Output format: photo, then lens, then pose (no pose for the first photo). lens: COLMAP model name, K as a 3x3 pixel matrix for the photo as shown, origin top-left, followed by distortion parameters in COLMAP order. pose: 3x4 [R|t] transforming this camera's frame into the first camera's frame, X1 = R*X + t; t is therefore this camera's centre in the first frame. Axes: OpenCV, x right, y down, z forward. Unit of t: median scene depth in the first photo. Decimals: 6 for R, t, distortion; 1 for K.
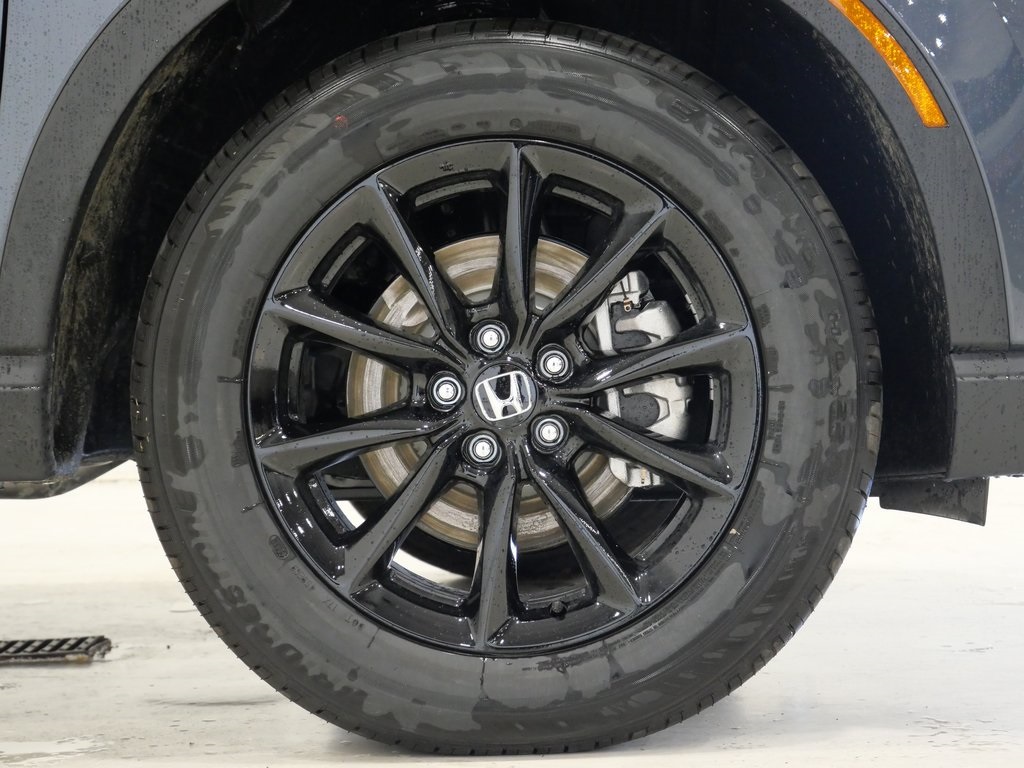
lens RADIAL K [[2157.6, 0, 512.0], [0, 2157.6, 384.0], [0, 0, 1]] dist [-0.032154, -0.067577]
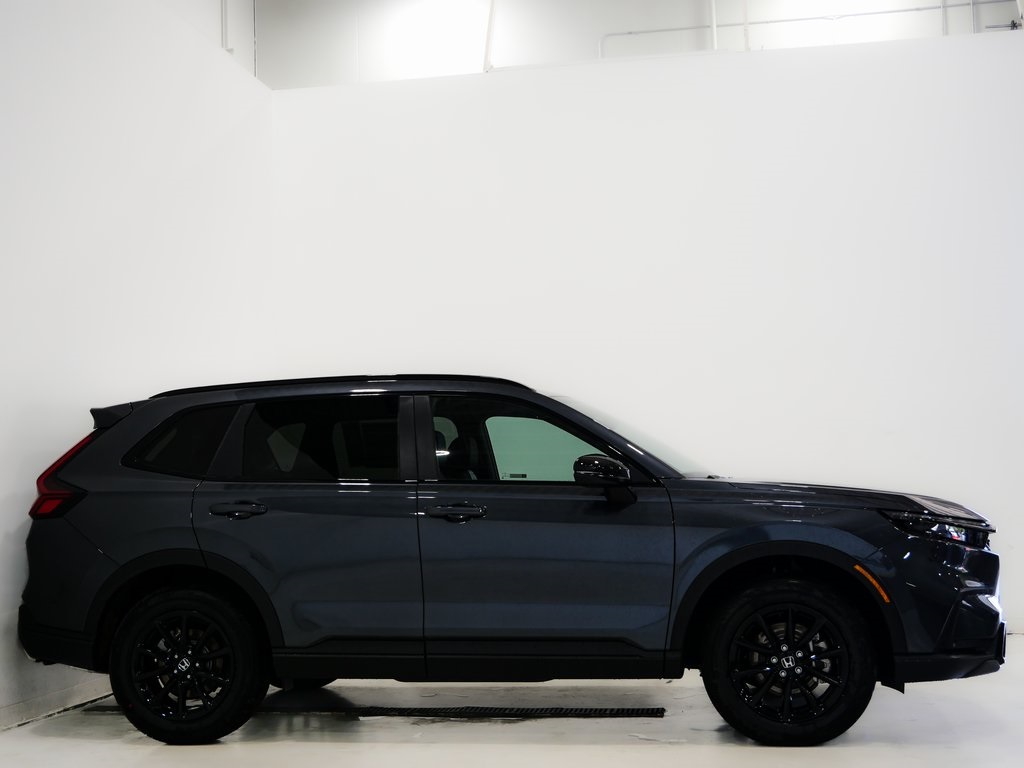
lens RADIAL K [[1472.7, 0, 512.0], [0, 1472.7, 384.0], [0, 0, 1]] dist [0.020860, 0.101180]
pose [[0.992572, -0.007505, -0.121425, -0.189563], [-0.001137, 0.997479, -0.070950, -0.339483], [0.121651, 0.070561, 0.990062, -2.036186]]
